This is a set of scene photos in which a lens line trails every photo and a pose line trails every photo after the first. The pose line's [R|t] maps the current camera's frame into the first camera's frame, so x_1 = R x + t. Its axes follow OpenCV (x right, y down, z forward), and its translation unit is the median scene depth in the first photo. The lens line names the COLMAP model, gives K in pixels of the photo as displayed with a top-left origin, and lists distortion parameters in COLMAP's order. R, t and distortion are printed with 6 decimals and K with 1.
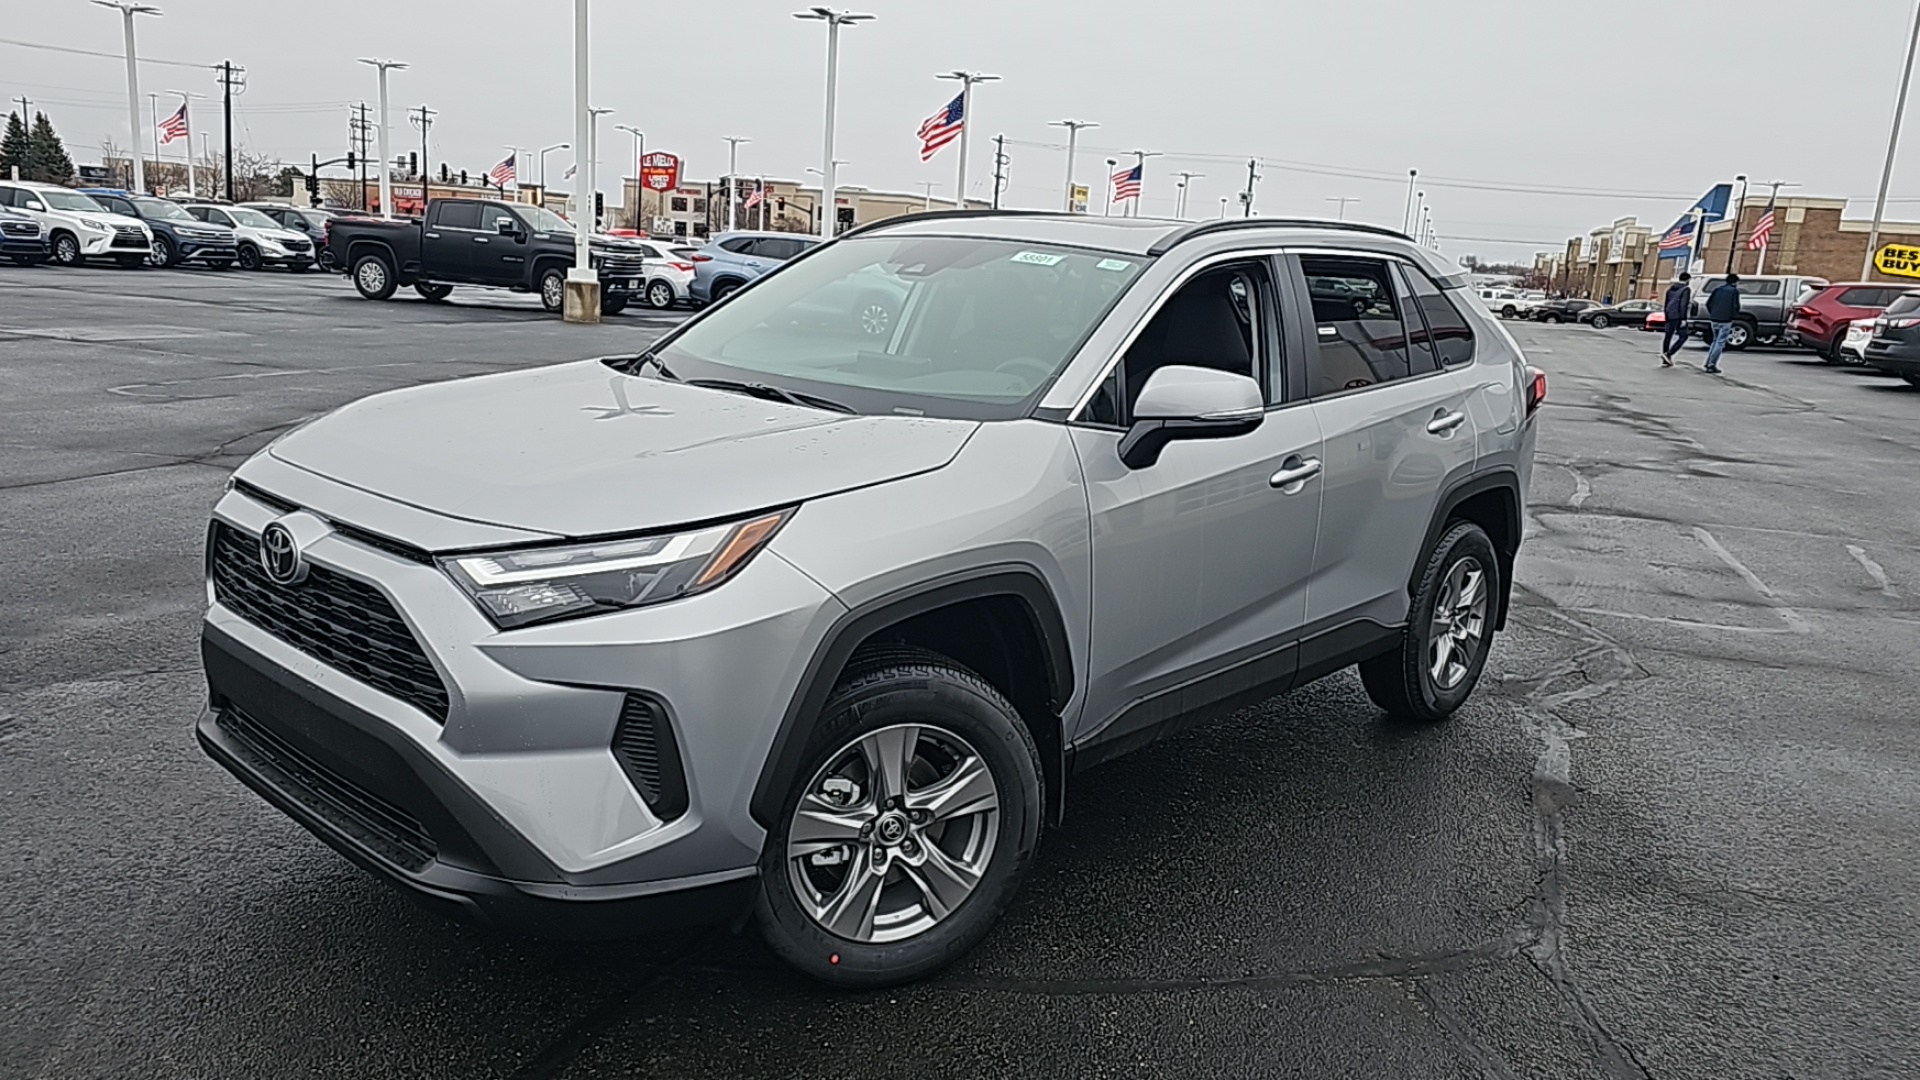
lens RADIAL K [[1371.7, 0, 955.7], [0, 1371.7, 554.7], [0, 0, 1]] dist [0.067283, -0.047783]
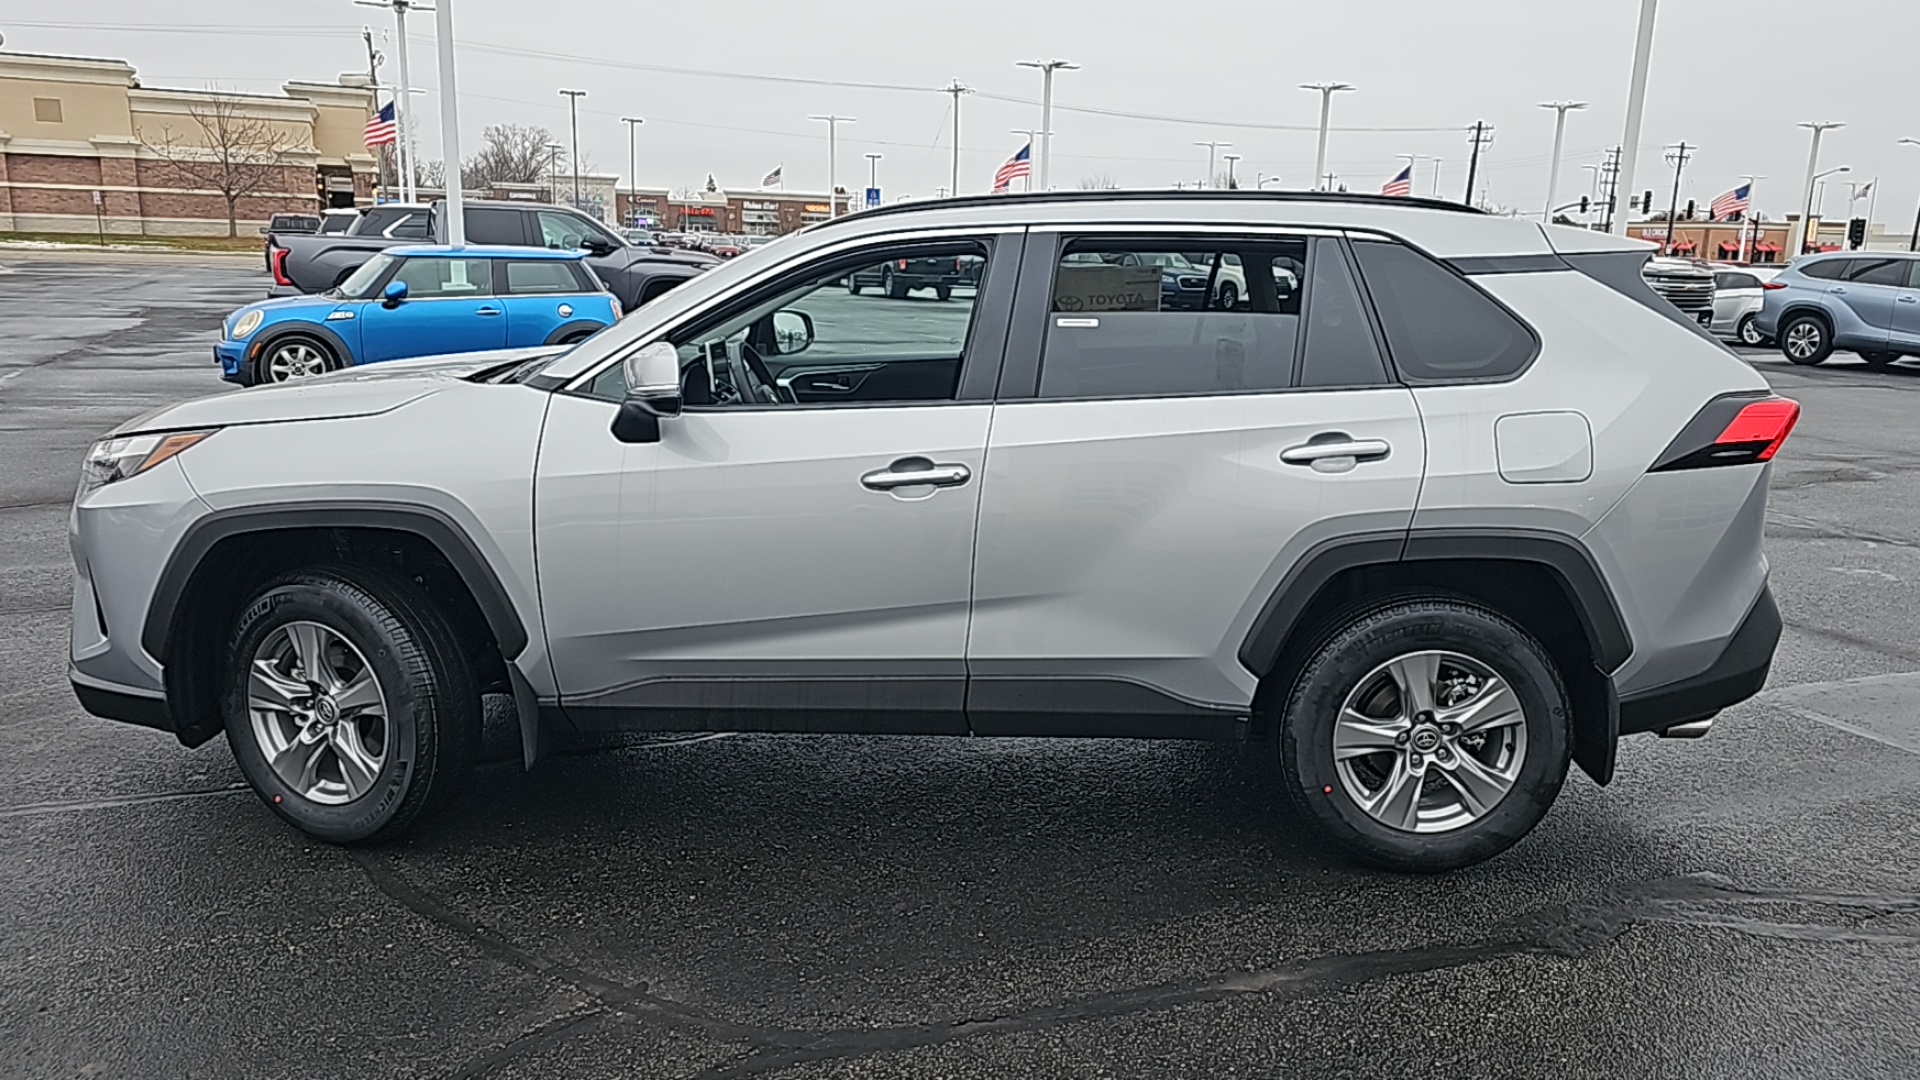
lens RADIAL K [[1371.7, 0, 962.0], [0, 1371.7, 555.0], [0, 0, 1]] dist [0.067283, -0.047783]
pose [[0.664860, 0.122190, -0.736906, 0.095276], [-0.145425, 0.988827, 0.032756, -0.004468], [0.732675, 0.085387, 0.675201, 0.044826]]
